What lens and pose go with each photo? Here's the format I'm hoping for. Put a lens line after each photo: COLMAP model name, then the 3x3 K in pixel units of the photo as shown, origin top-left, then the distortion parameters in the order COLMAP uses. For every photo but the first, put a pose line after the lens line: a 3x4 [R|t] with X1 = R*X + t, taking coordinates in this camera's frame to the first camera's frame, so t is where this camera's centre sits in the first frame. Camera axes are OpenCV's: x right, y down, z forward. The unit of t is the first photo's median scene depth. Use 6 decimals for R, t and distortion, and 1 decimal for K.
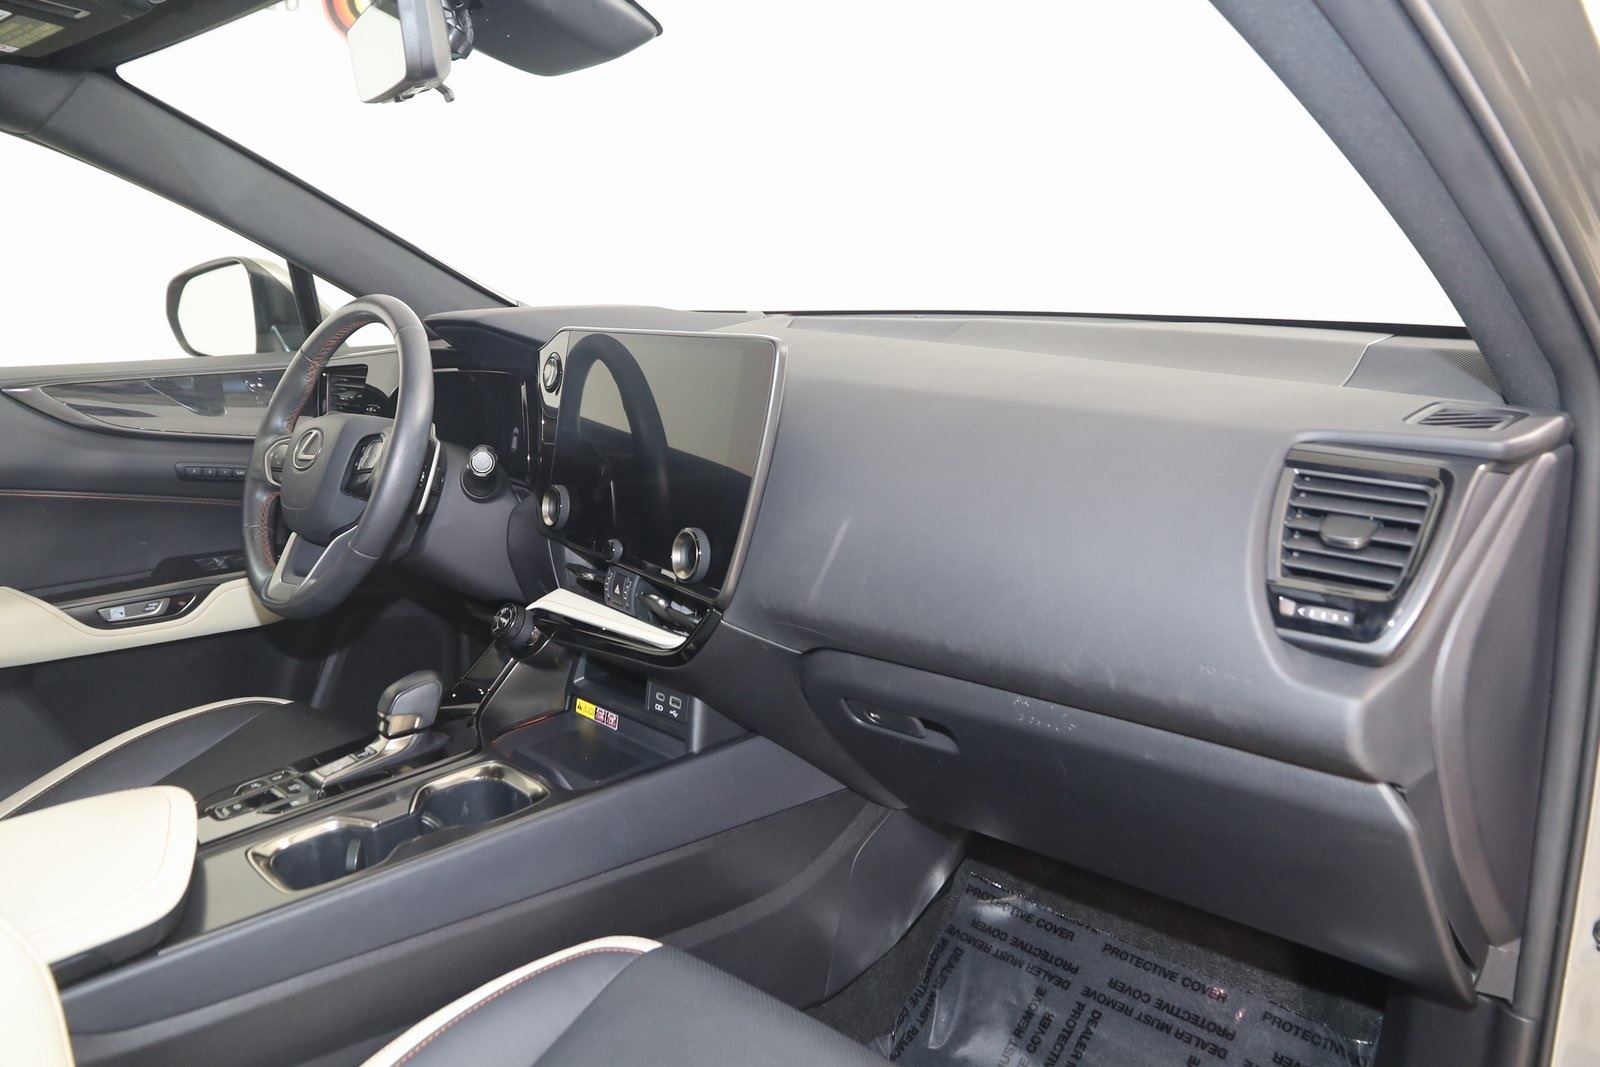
lens RADIAL K [[1118.7, 0, 800.0], [0, 1118.7, 533.5], [0, 0, 1]] dist [-0.119936, 0.093183]
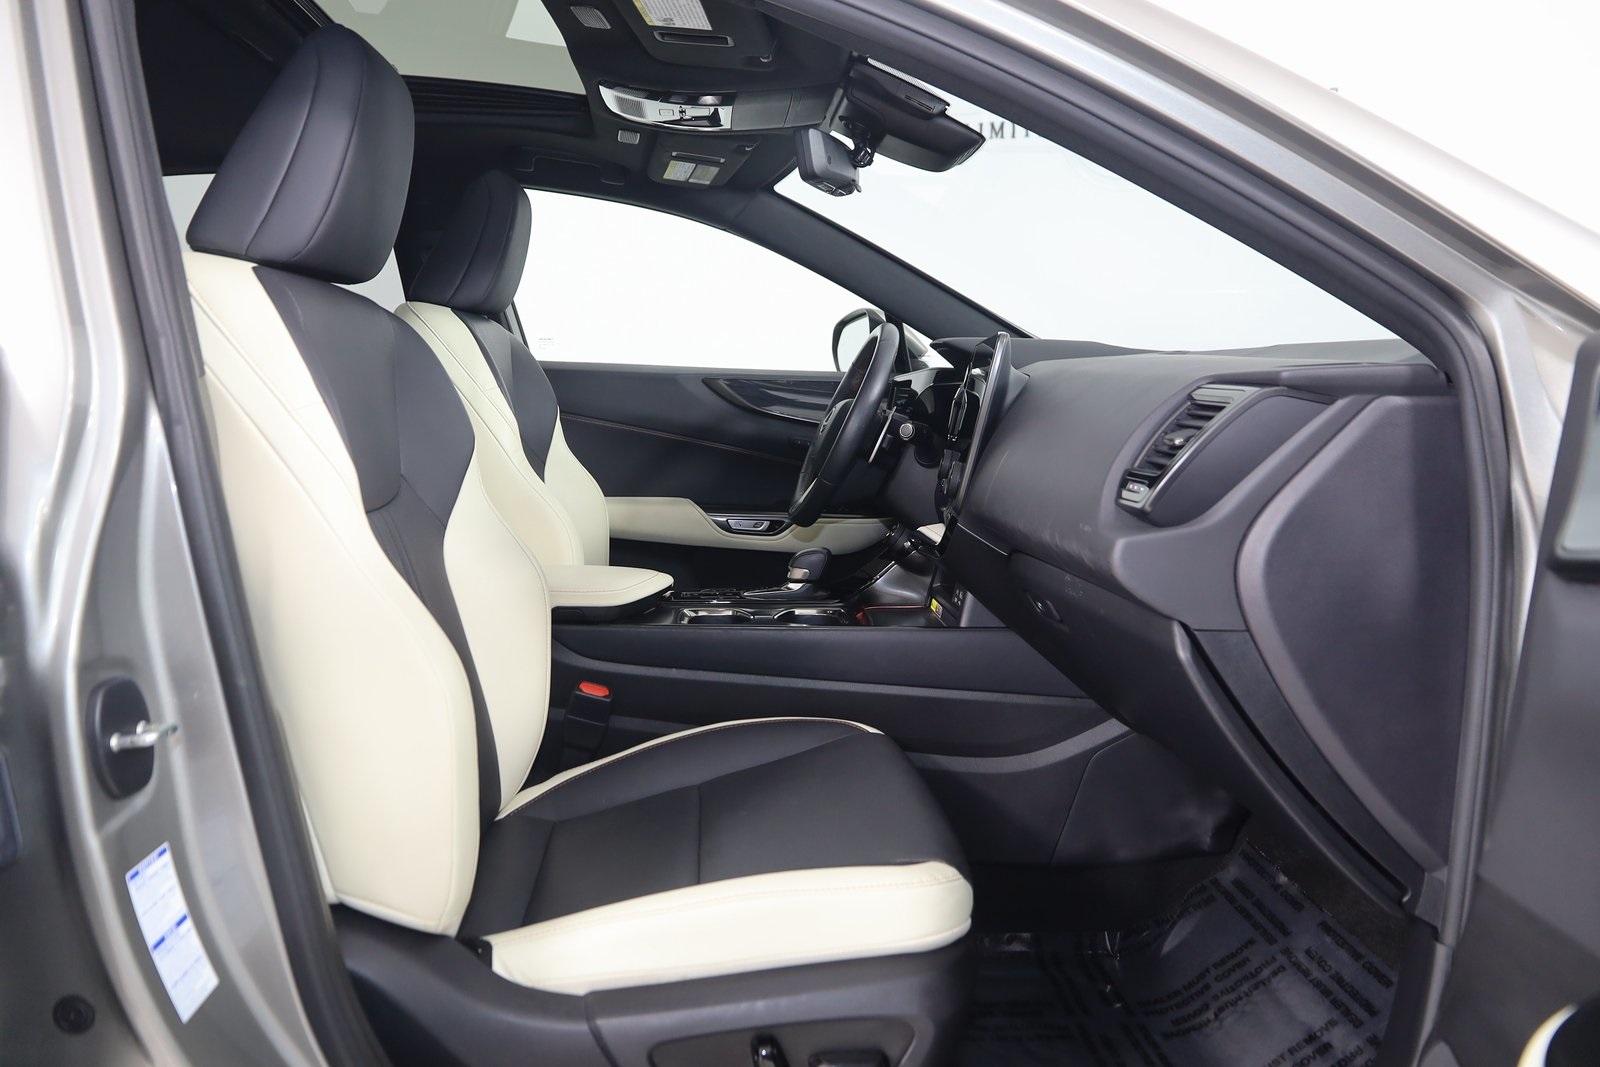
lens RADIAL K [[1118.7, 0, 800.0], [0, 1118.7, 533.5], [0, 0, 1]] dist [-0.119936, 0.093183]
pose [[0.739274, 0.119392, -0.662737, 0.607696], [-0.182847, 0.982773, -0.026916, 0.136475], [0.648106, 0.141078, 0.748369, -0.191119]]
